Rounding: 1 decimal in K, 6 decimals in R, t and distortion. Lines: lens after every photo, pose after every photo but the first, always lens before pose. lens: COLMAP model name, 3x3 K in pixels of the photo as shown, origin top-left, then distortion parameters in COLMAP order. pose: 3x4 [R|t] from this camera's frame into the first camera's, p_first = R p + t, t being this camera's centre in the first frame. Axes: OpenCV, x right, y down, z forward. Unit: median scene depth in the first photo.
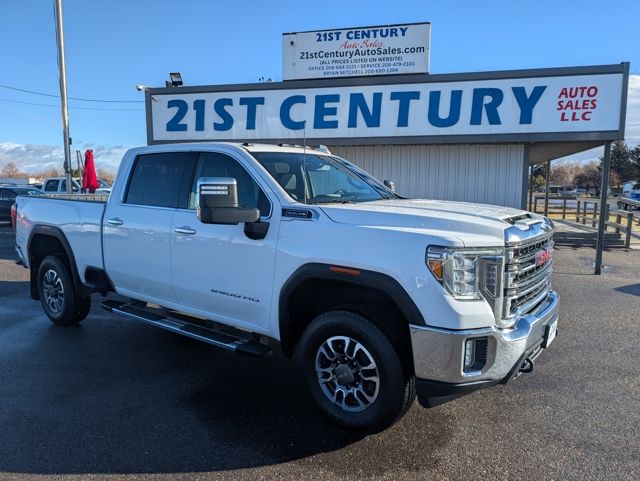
lens RADIAL K [[456.9, 0, 324.8], [0, 456.9, 237.5], [0, 0, 1]] dist [0.015811, -0.006335]
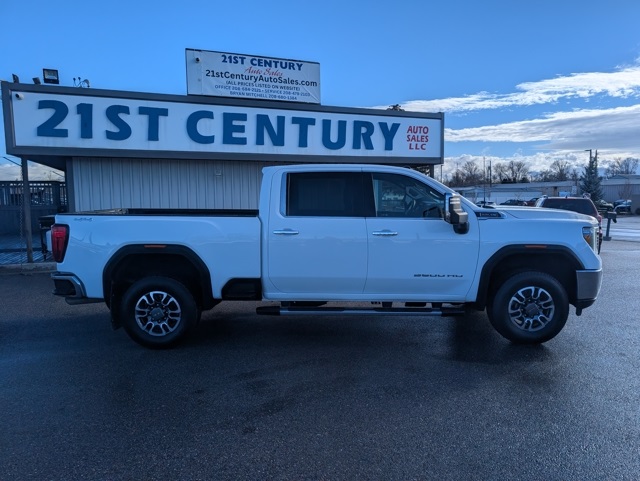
lens RADIAL K [[456.9, 0, 324.8], [0, 456.9, 237.5], [0, 0, 1]] dist [0.015811, -0.006335]
pose [[0.816169, -0.064775, 0.574171, -0.493736], [0.078157, 0.996940, 0.001372, -0.007669], [-0.572503, 0.043756, 0.818734, 0.017293]]
